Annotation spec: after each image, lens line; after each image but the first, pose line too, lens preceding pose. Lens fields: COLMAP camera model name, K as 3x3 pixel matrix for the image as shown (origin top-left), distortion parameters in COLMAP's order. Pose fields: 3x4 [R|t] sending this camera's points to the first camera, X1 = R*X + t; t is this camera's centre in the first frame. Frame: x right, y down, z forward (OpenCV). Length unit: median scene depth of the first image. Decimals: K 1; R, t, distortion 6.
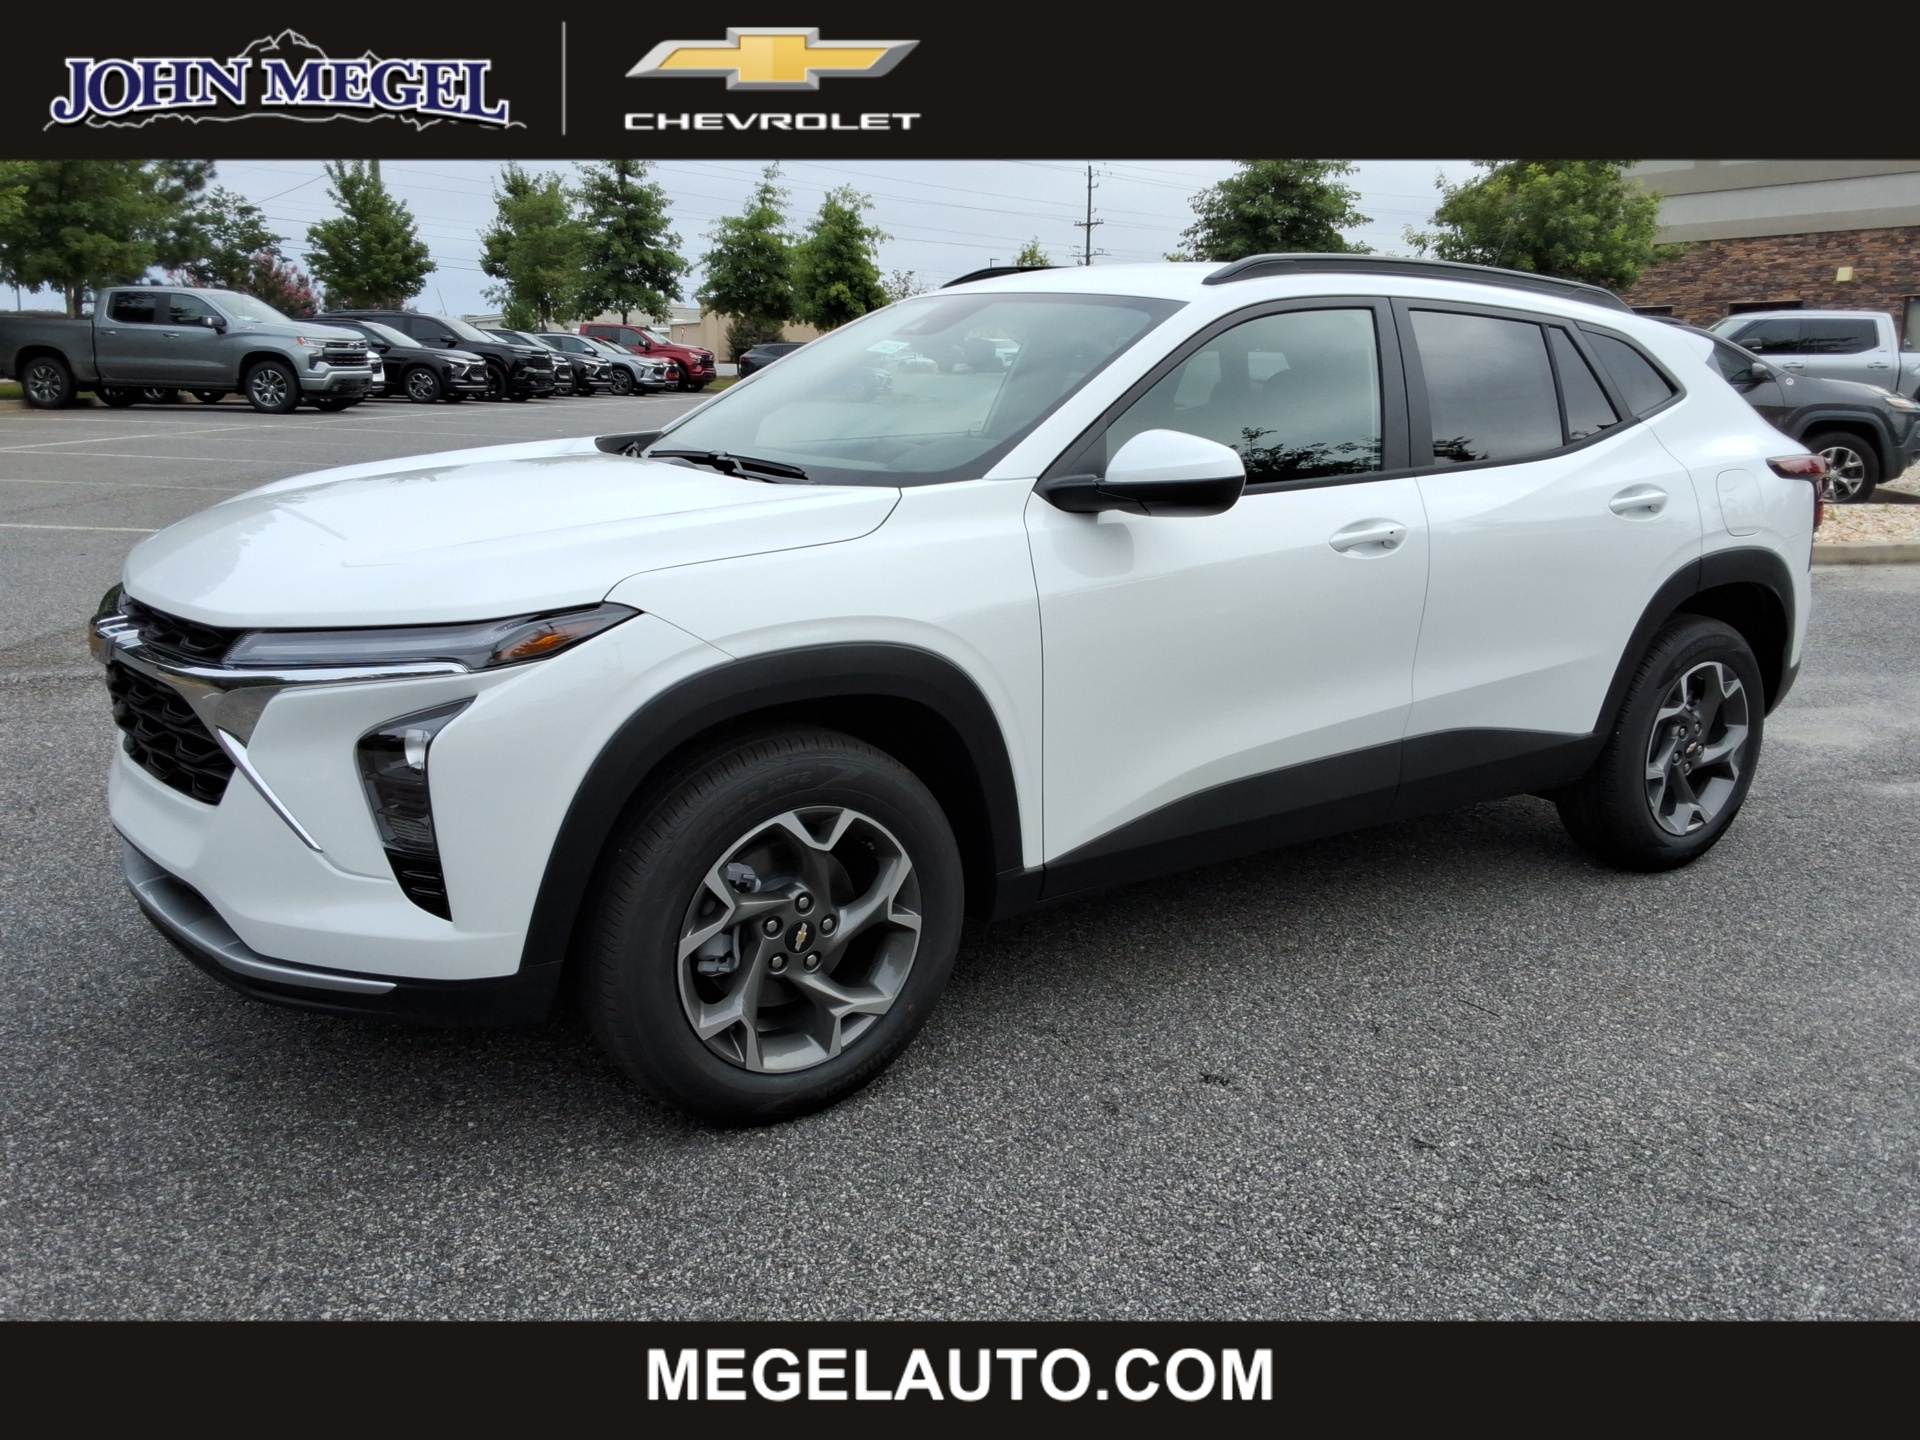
lens RADIAL K [[1548.0, 0, 975.9], [0, 1548.0, 707.4], [0, 0, 1]] dist [0.107724, -0.178889]
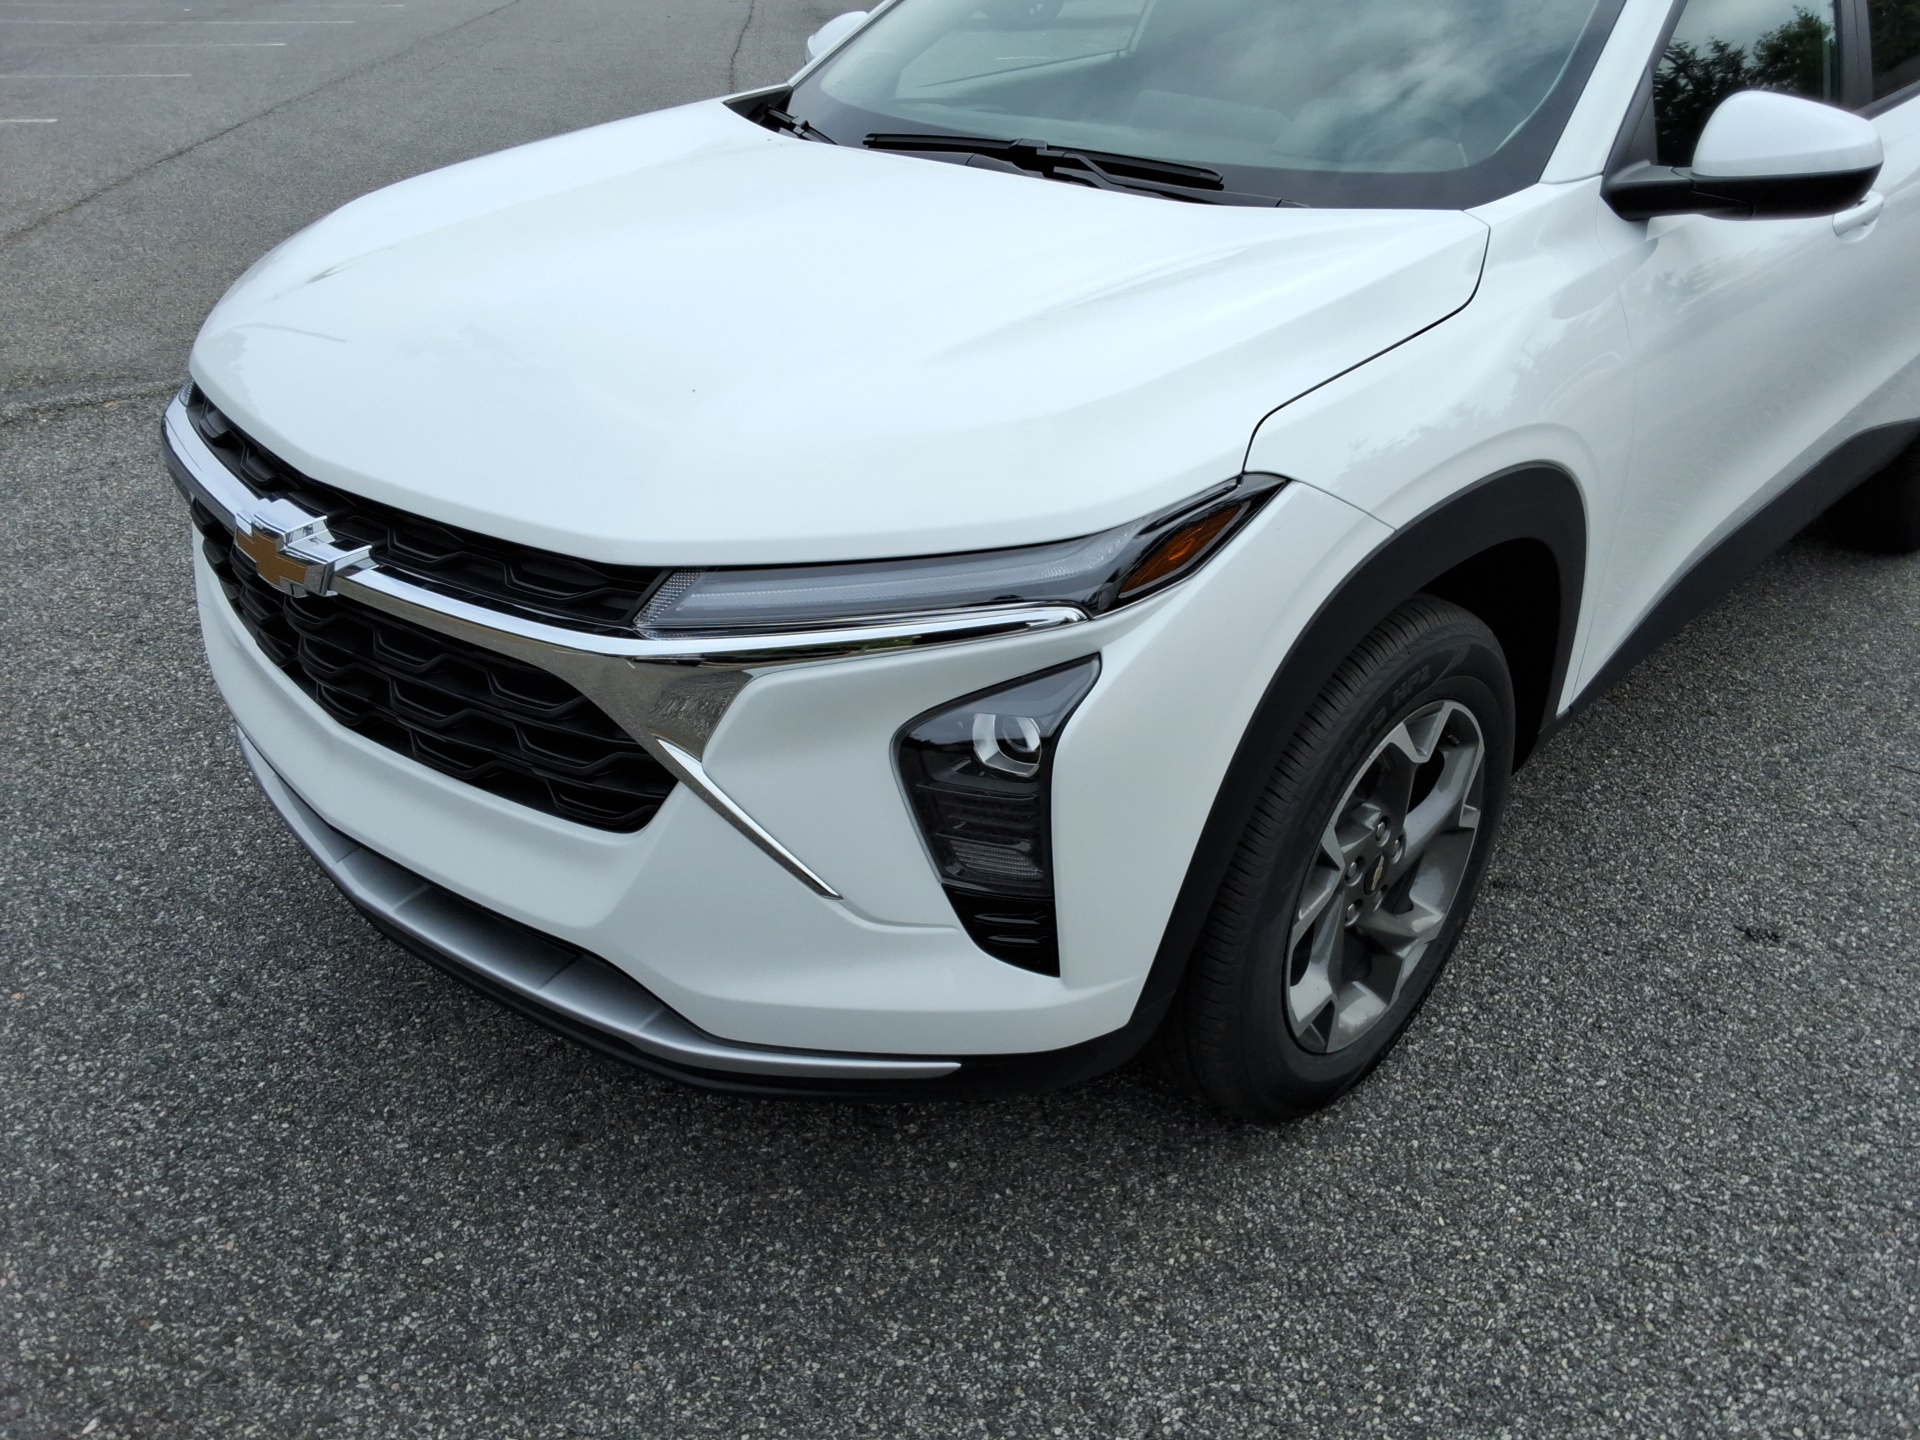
lens RADIAL K [[1548.0, 0, 975.9], [0, 1548.0, 707.4], [0, 0, 1]] dist [0.107724, -0.178889]
pose [[0.976840, -0.117031, 0.179128, -0.410404], [0.066804, 0.962127, 0.264289, -0.131088], [-0.203274, -0.246202, 0.947662, 0.353391]]
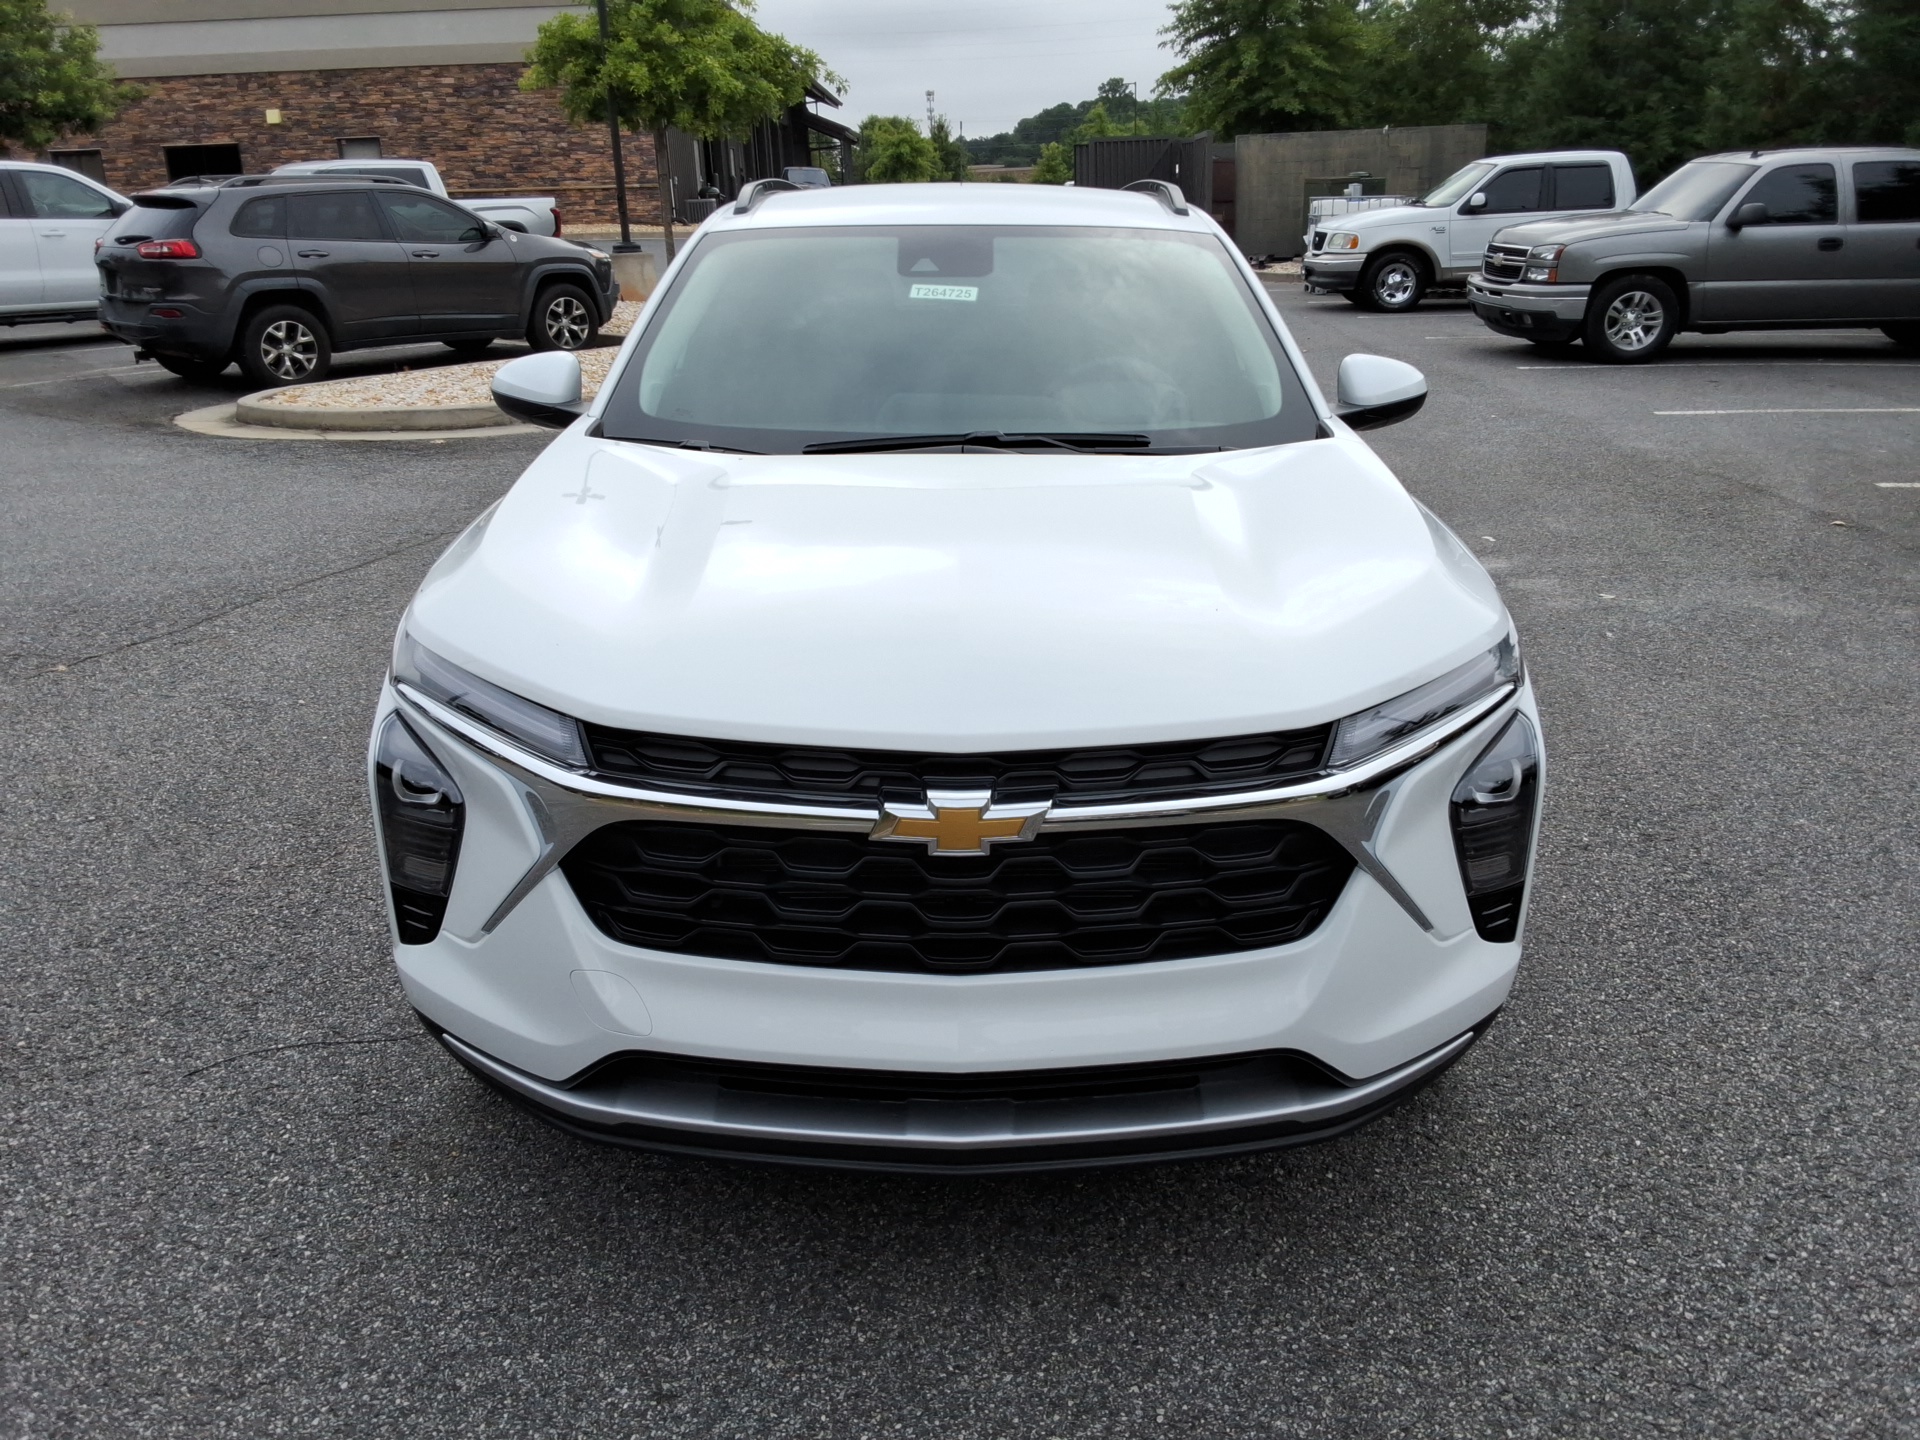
lens RADIAL K [[1553.7, 0, 993.0], [0, 1553.7, 695.2], [0, 0, 1]] dist [0.069806, -0.108870]
pose [[0.556902, -0.271416, 0.784980, -1.072798], [0.199124, 0.961168, 0.191067, -0.226551], [-0.806356, 0.049903, 0.589322, 0.586812]]
